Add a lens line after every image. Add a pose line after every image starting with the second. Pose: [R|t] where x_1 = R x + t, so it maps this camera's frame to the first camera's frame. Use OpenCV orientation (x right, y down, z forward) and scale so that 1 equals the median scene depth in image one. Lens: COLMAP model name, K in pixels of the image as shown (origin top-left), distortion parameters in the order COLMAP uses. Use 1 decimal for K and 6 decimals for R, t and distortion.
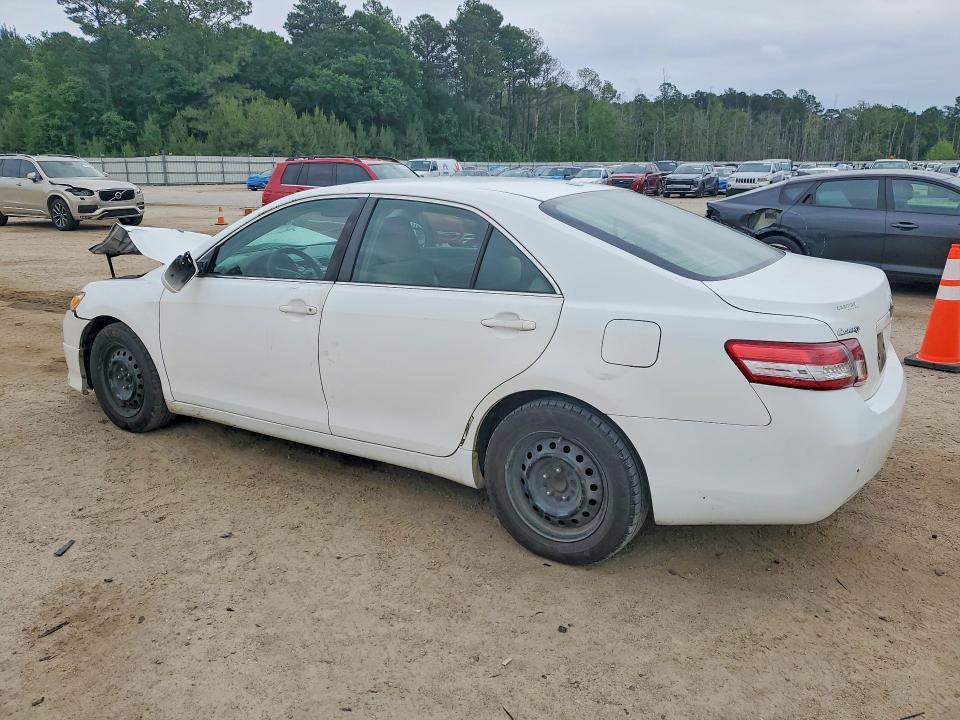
lens RADIAL K [[740.2, 0, 480.0], [0, 740.2, 360.0], [0, 0, 1]] dist [0.024329, -0.005431]
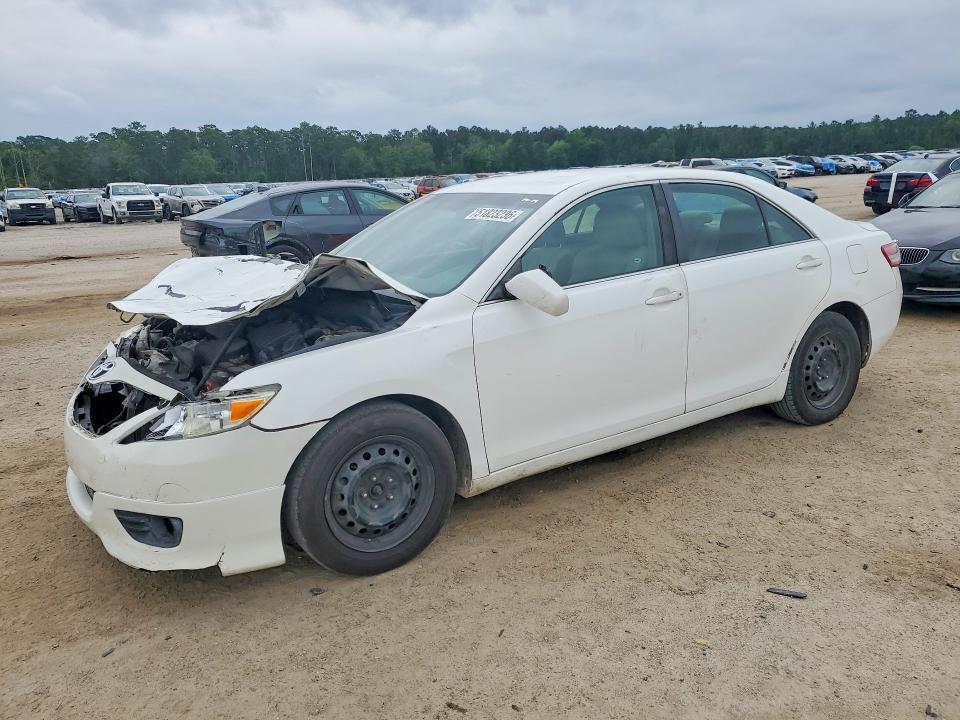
lens RADIAL K [[716.6, 0, 478.1], [0, 716.6, 376.8], [0, 0, 1]] dist [0.005837, -0.001704]
pose [[0.440219, -0.255943, 0.860640, -1.338671], [0.264254, 0.952992, 0.148241, -0.195961], [-0.858124, 0.162169, 0.487159, 0.854754]]
